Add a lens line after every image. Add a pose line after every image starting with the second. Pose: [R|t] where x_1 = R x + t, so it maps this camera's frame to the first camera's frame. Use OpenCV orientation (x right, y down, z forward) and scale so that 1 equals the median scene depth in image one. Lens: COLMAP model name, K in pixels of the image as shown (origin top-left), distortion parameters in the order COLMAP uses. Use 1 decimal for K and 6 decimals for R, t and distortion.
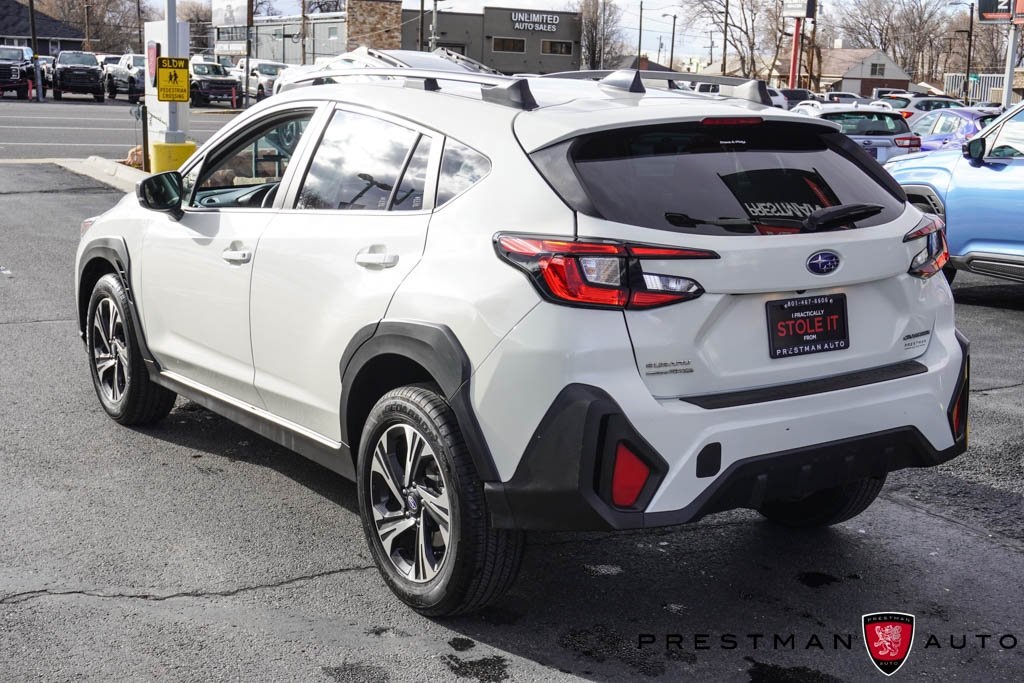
lens RADIAL K [[1359.0, 0, 506.9], [0, 1359.0, 340.1], [0, 0, 1]] dist [0.004092, 0.000000]
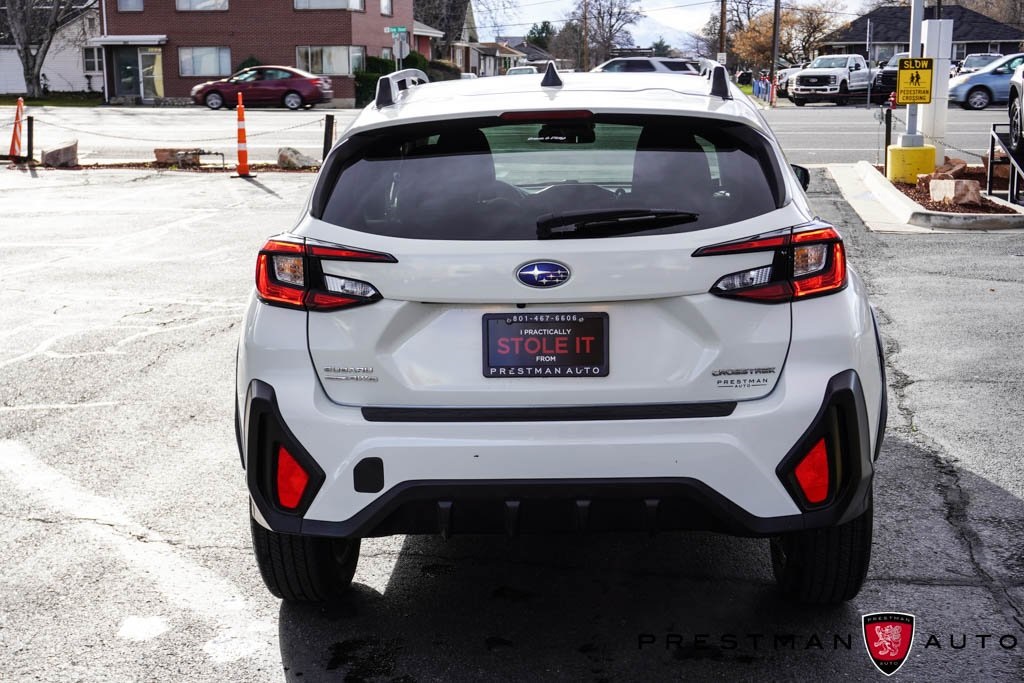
lens RADIAL K [[1359.0, 0, 509.3], [0, 1359.0, 344.9], [0, 0, 1]] dist [0.004092, 0.000000]
pose [[0.789008, 0.079974, -0.609156, 0.756243], [-0.079753, 0.996435, 0.027518, -0.033995], [0.609185, 0.026870, 0.792573, 0.293571]]
